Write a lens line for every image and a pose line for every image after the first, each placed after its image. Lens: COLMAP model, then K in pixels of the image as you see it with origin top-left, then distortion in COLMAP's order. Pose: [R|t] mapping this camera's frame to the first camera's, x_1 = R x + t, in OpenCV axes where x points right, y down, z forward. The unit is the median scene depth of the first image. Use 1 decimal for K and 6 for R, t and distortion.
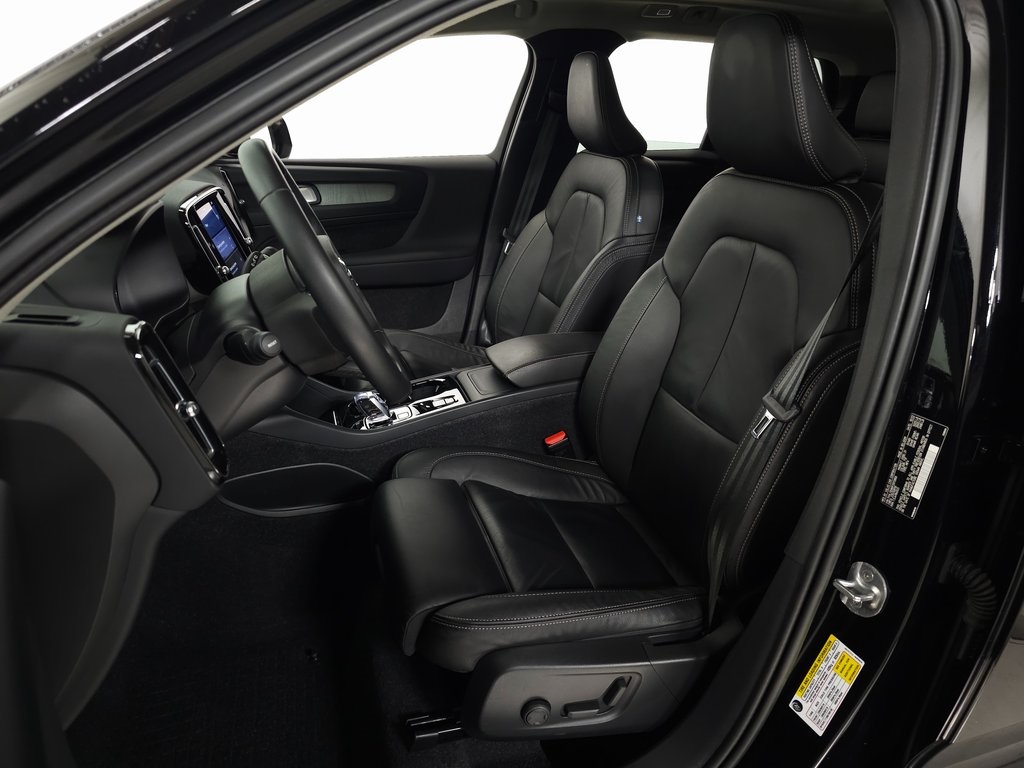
lens RADIAL K [[680.8, 0, 512.0], [0, 680.8, 384.0], [0, 0, 1]] dist [0.049370, -0.051162]
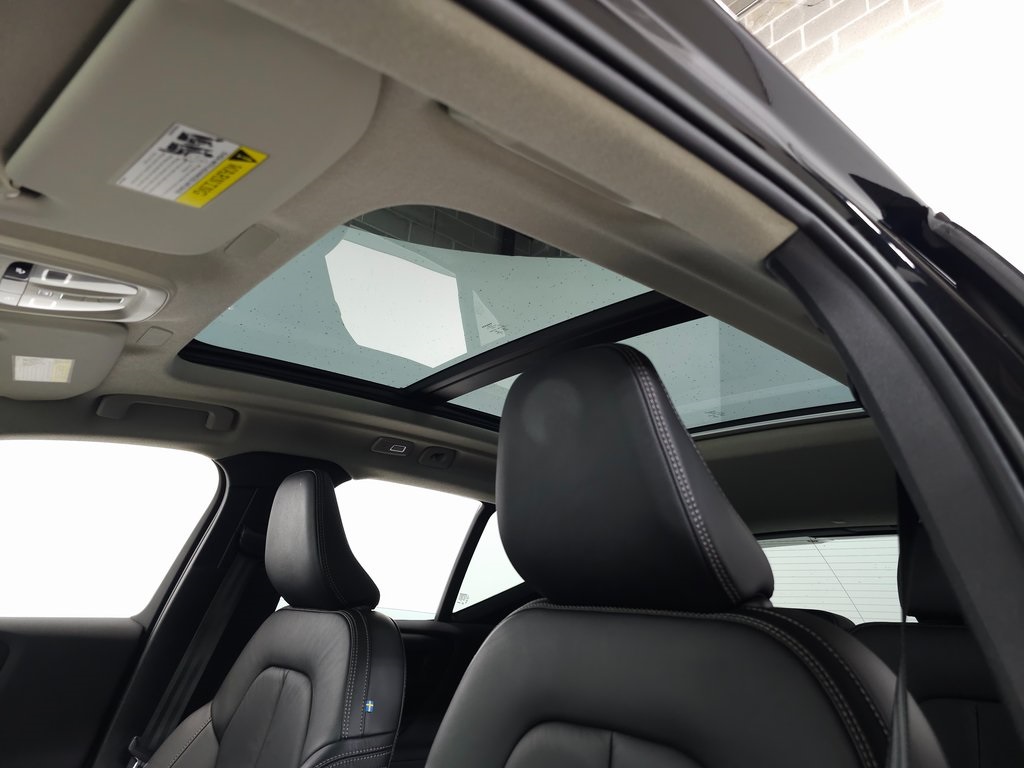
lens RADIAL K [[680.8, 0, 512.0], [0, 680.8, 384.0], [0, 0, 1]] dist [0.049370, -0.051162]
pose [[0.920535, 0.151808, 0.359957, 0.034274], [0.118124, 0.770115, -0.626873, -0.056149], [-0.372373, 0.619578, 0.690986, 0.311408]]
